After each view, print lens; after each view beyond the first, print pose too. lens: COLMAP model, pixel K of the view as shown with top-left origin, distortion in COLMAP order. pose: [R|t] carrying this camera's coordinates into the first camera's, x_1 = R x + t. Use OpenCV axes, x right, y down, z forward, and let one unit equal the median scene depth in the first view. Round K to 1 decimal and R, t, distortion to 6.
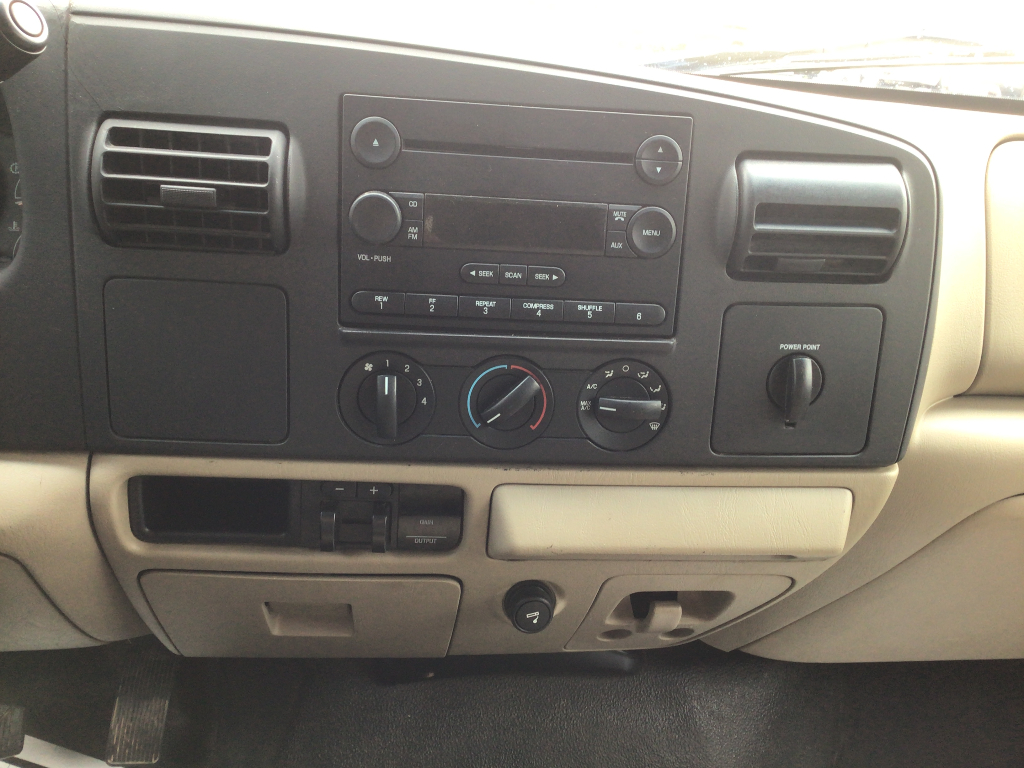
lens RADIAL K [[910.5, 0, 510.2], [0, 910.5, 386.8], [0, 0, 1]] dist [0.051022, -0.015700]
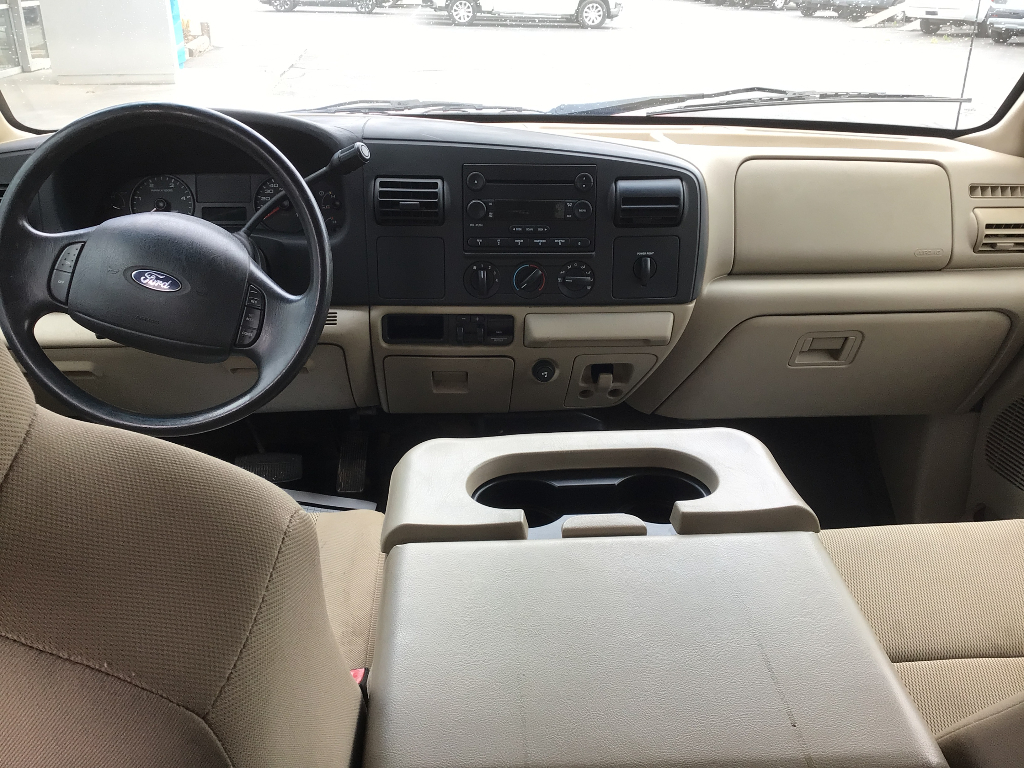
lens RADIAL K [[910.5, 0, 509.1], [0, 910.5, 380.2], [0, 0, 1]] dist [0.051022, -0.015700]
pose [[0.997897, -0.034031, -0.055166, 0.071709], [0.035724, 0.998911, 0.029997, 0.218919], [0.054086, -0.031905, 0.998026, -1.552462]]
